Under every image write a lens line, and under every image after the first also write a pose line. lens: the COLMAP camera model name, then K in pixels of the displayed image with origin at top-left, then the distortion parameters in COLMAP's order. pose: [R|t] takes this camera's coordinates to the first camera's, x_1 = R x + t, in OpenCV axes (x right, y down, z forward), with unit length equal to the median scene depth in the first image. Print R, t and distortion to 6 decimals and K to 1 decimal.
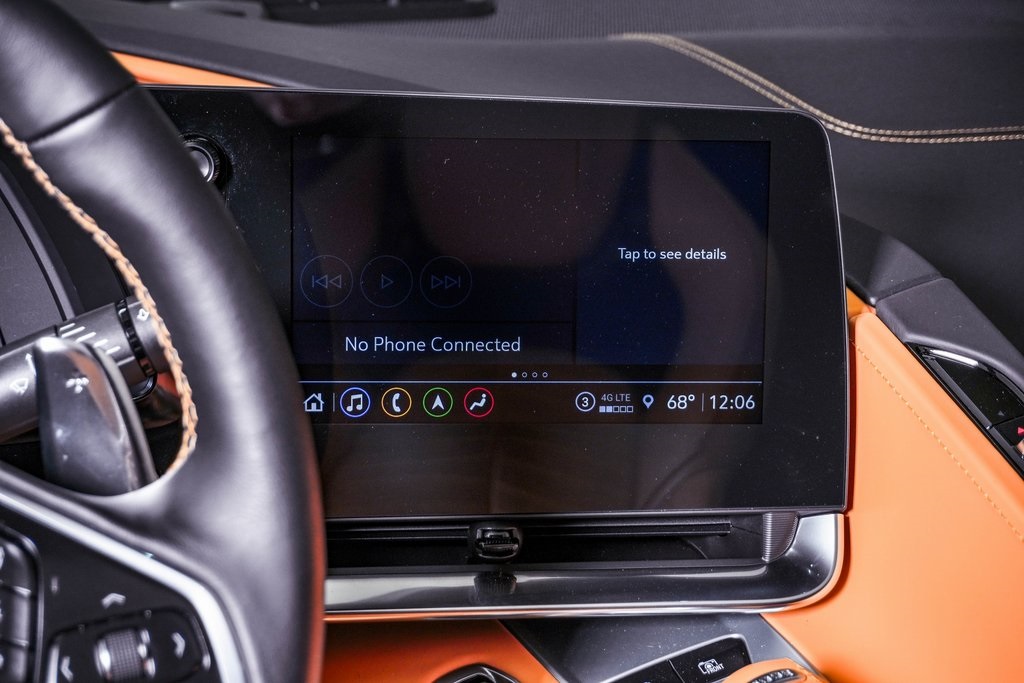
lens RADIAL K [[2083.1, 0, 510.9], [0, 2083.1, 335.8], [0, 0, 1]] dist [0.062476, 0.000000]
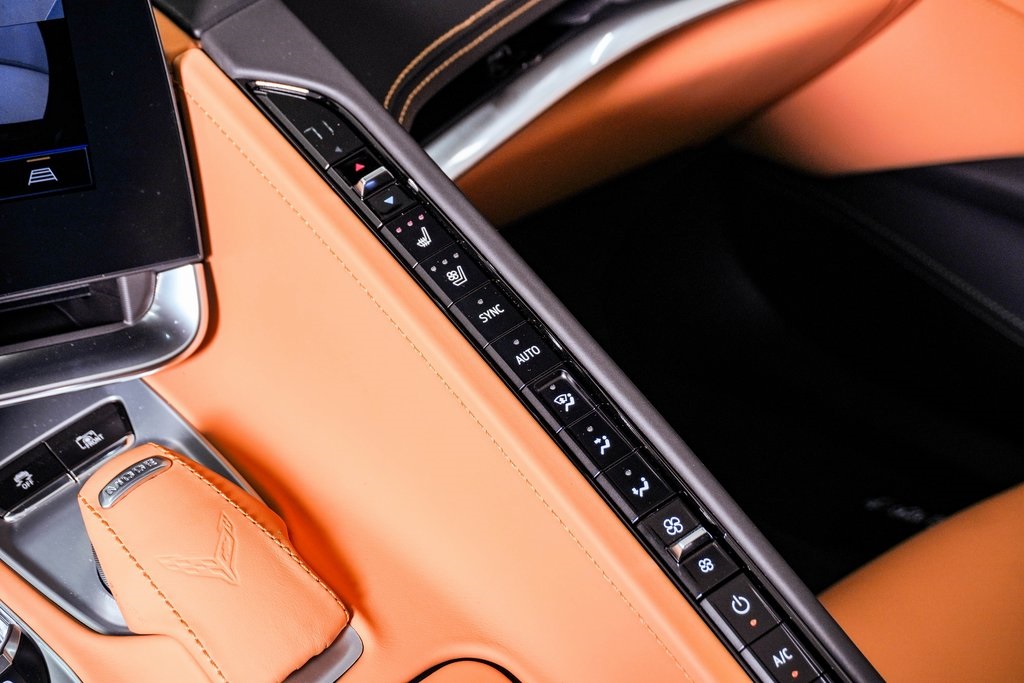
lens RADIAL K [[1821.8, 0, 519.3], [0, 1821.8, 369.4], [0, 0, 1]] dist [0.010498, 0.000000]
pose [[0.962329, -0.176526, 0.206790, 0.120669], [0.113341, 0.951789, 0.285046, -0.093018], [-0.247139, -0.250870, 0.935942, 0.168611]]
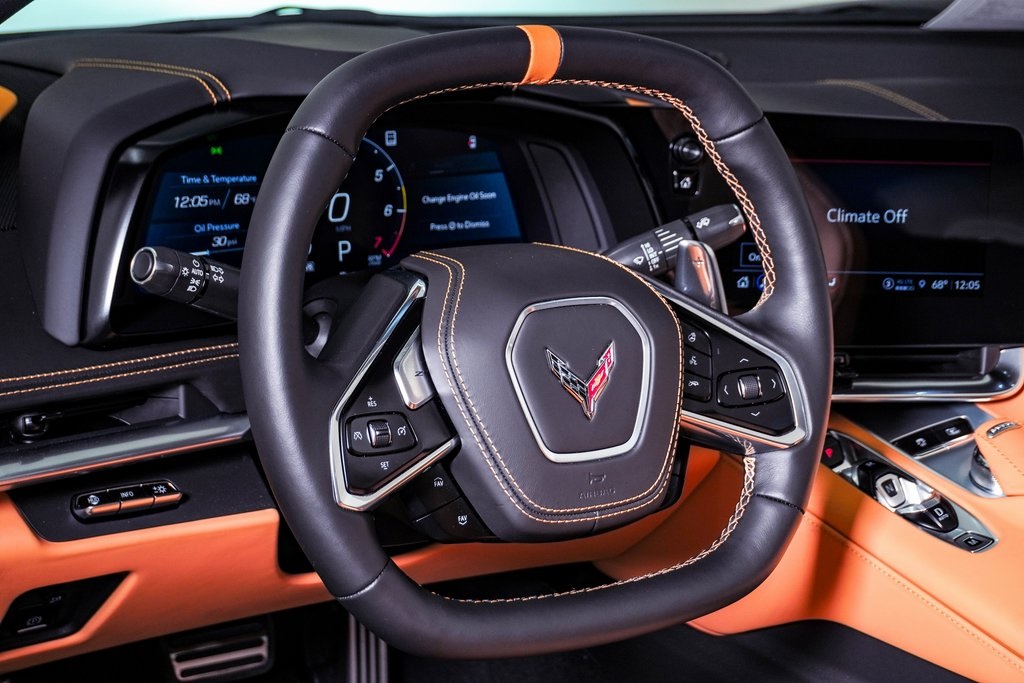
lens RADIAL K [[1921.4, 0, 512.1], [0, 1921.4, 336.6], [0, 0, 1]] dist [-0.041440, 0.000000]
pose [[0.999349, 0.008430, 0.035080, -0.351107], [-0.009175, 0.999735, 0.021134, 0.045587], [-0.034892, -0.021442, 0.999161, -0.658115]]
